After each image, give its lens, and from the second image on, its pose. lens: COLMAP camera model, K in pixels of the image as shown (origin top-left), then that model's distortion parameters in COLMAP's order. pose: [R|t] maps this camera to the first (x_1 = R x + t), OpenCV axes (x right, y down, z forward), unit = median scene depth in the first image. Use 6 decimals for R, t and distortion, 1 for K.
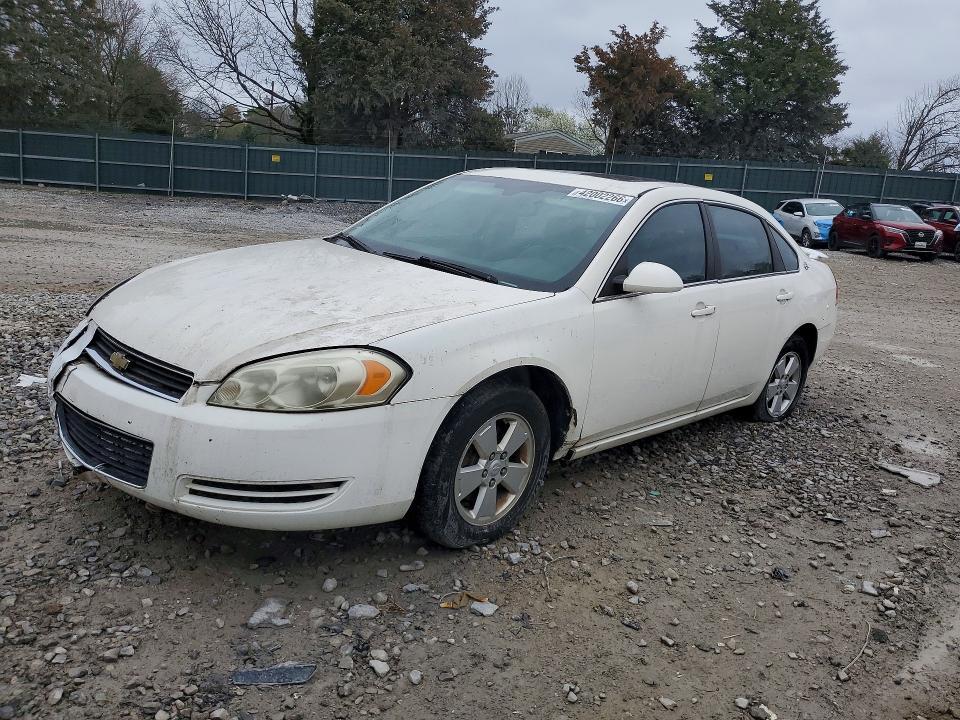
lens RADIAL K [[802.9, 0, 480.0], [0, 802.9, 360.0], [0, 0, 1]] dist [0.012317, 0.008037]
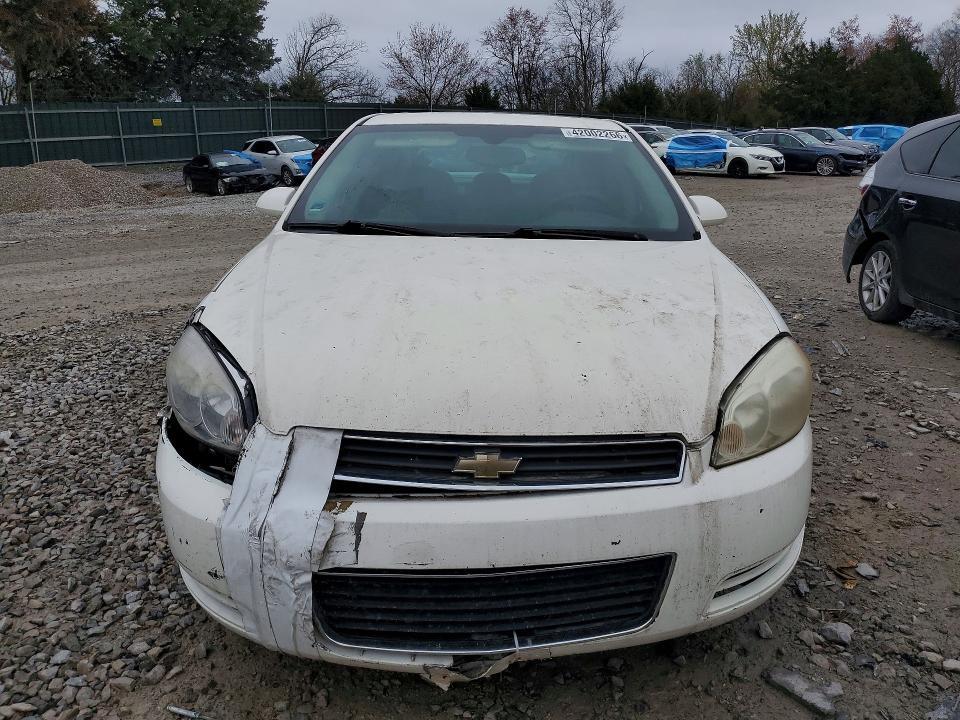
lens RADIAL K [[802.9, 0, 480.0], [0, 802.9, 360.0], [0, 0, 1]] dist [0.012317, 0.008037]
pose [[0.707573, -0.267996, 0.653849, -0.133616], [0.222741, 0.962709, 0.153547, -0.027388], [-0.670616, 0.036993, 0.740881, 0.090236]]
